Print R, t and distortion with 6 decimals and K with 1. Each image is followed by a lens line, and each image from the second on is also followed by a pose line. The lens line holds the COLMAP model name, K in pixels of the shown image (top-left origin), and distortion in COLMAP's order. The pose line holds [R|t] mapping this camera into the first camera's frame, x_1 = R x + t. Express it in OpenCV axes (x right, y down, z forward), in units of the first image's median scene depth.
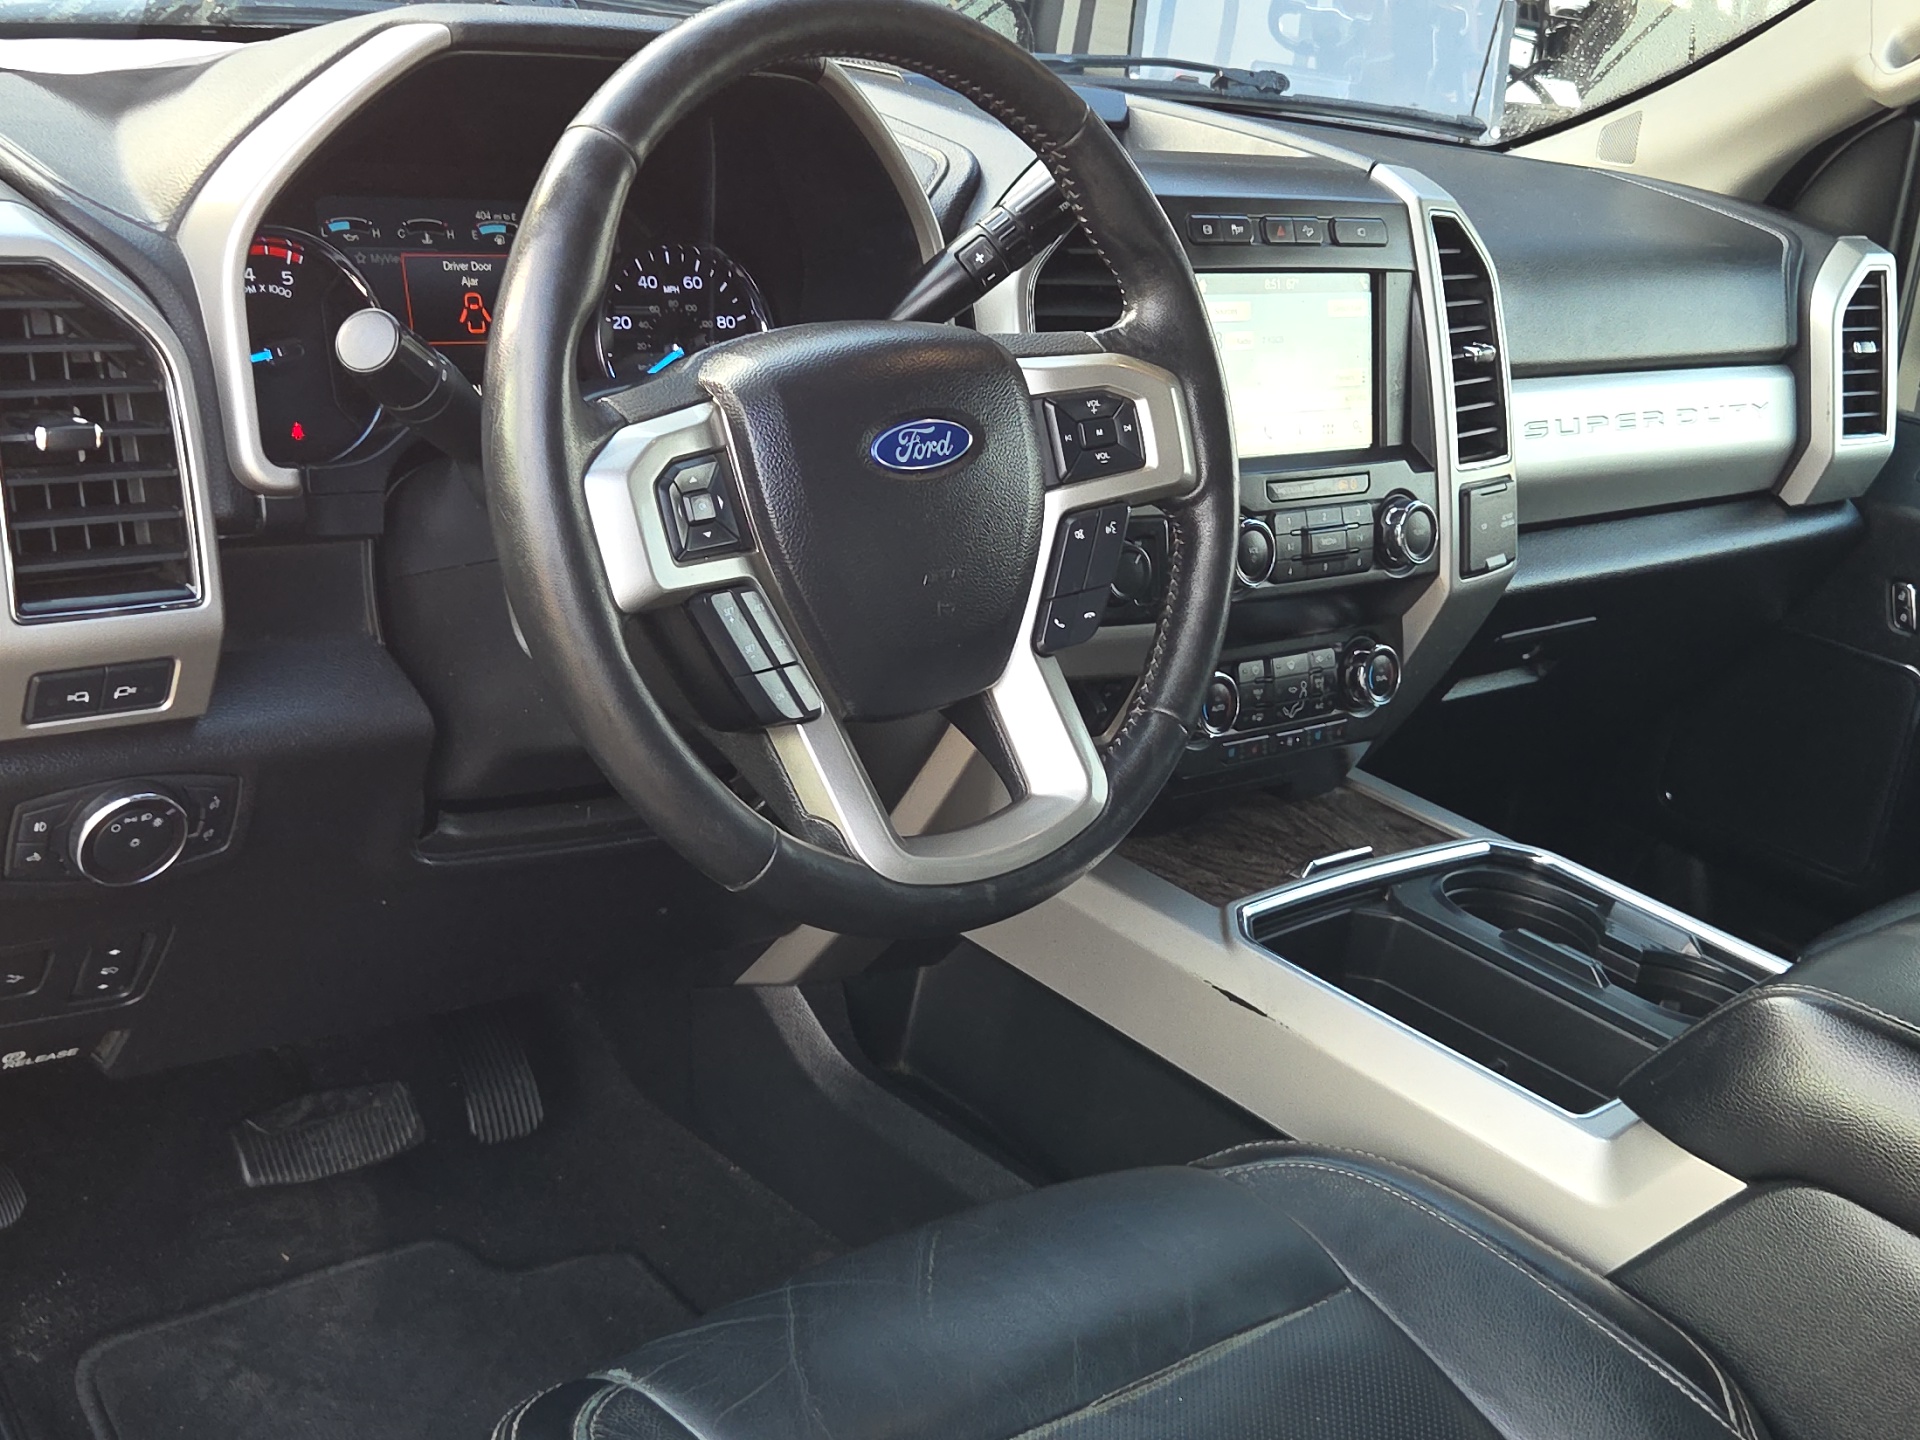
lens RADIAL K [[2430.1, 0, 961.6], [0, 2430.1, 730.4], [0, 0, 1]] dist [0.063928, 0.000000]
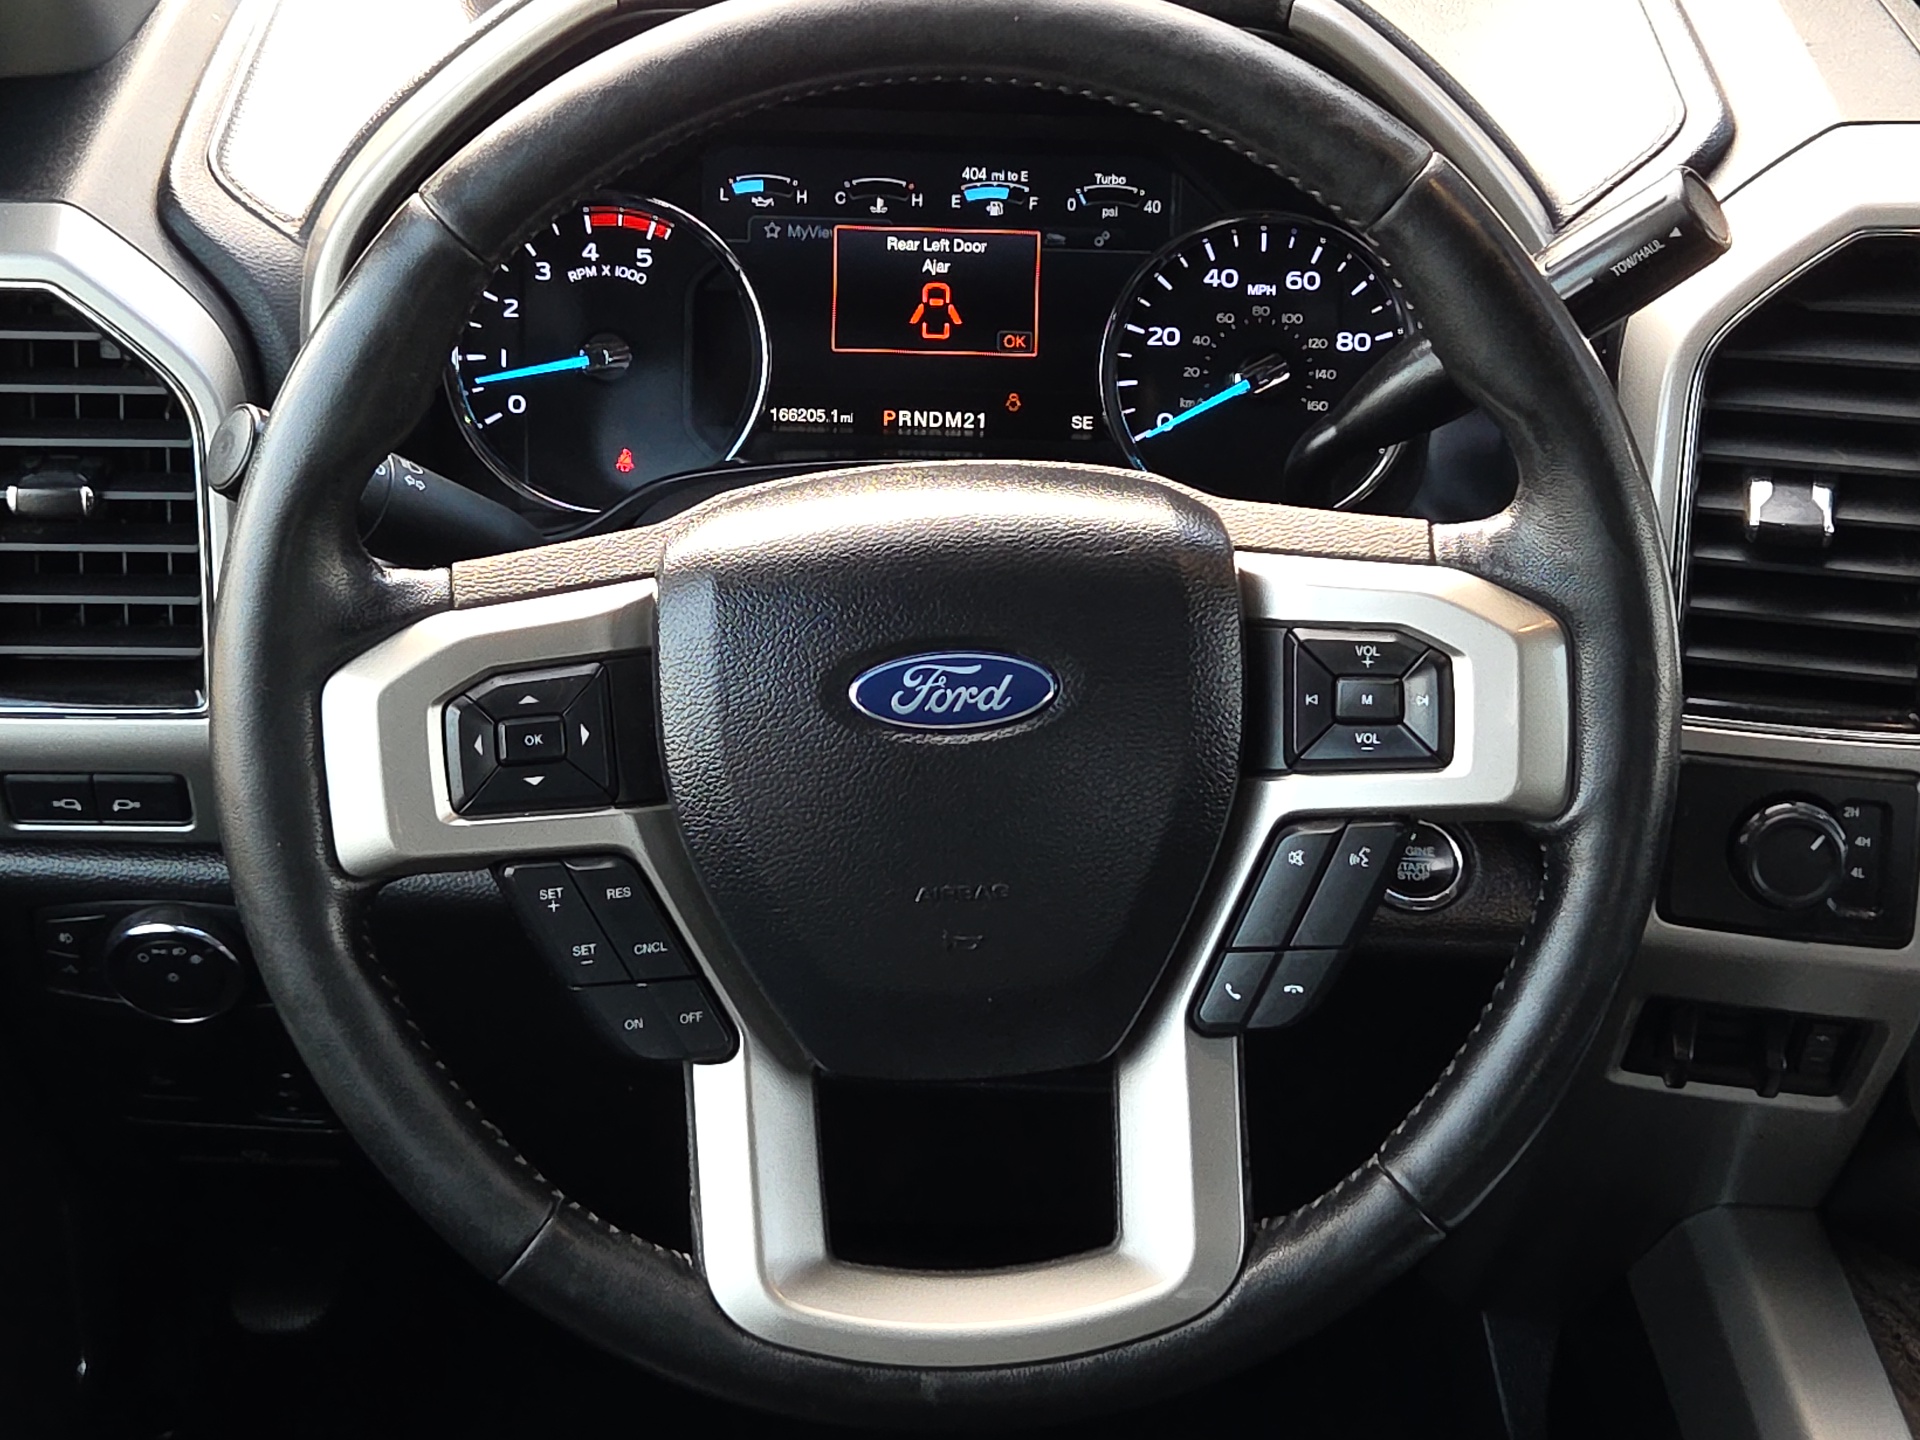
lens RADIAL K [[3145.5, 0, 970.1], [0, 3145.5, 679.6], [0, 0, 1]] dist [0.062541, 0.000000]
pose [[0.748198, 0.196001, -0.633864, 0.440376], [-0.150894, 0.980602, 0.125106, -0.193602], [0.646089, 0.002042, 0.763260, 0.322219]]
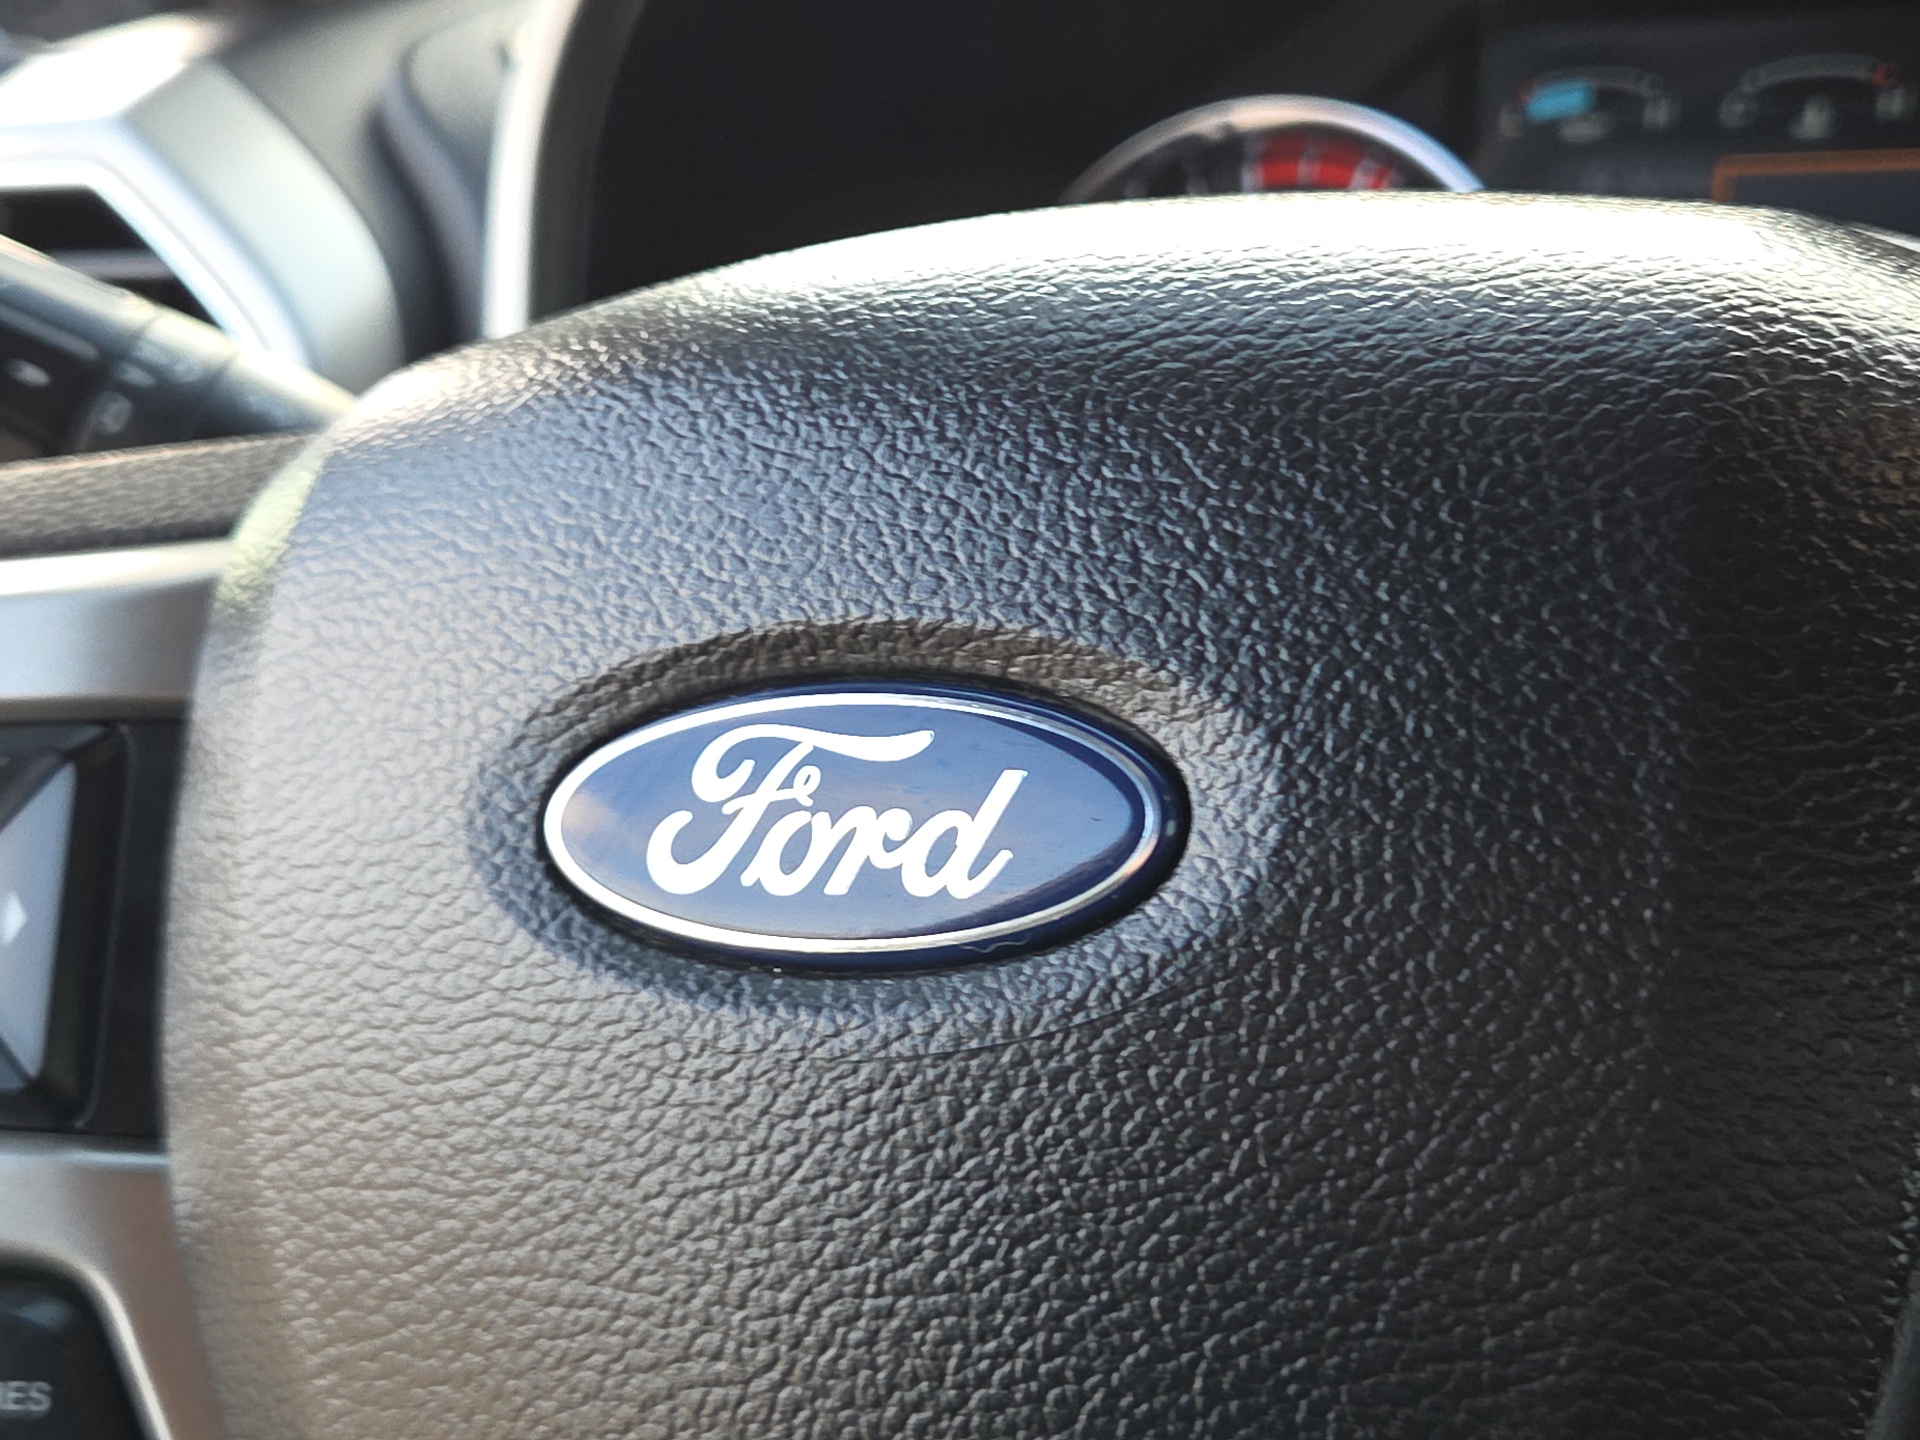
lens RADIAL K [[2941.0, 0, 972.6], [0, 2941.0, 720.1], [0, 0, 1]] dist [0.004449, 0.000000]
pose [[0.280473, 0.093304, -0.955316, 0.168785], [-0.183909, 0.982049, 0.041921, -0.117283], [0.942079, 0.163934, 0.292598, 0.815184]]
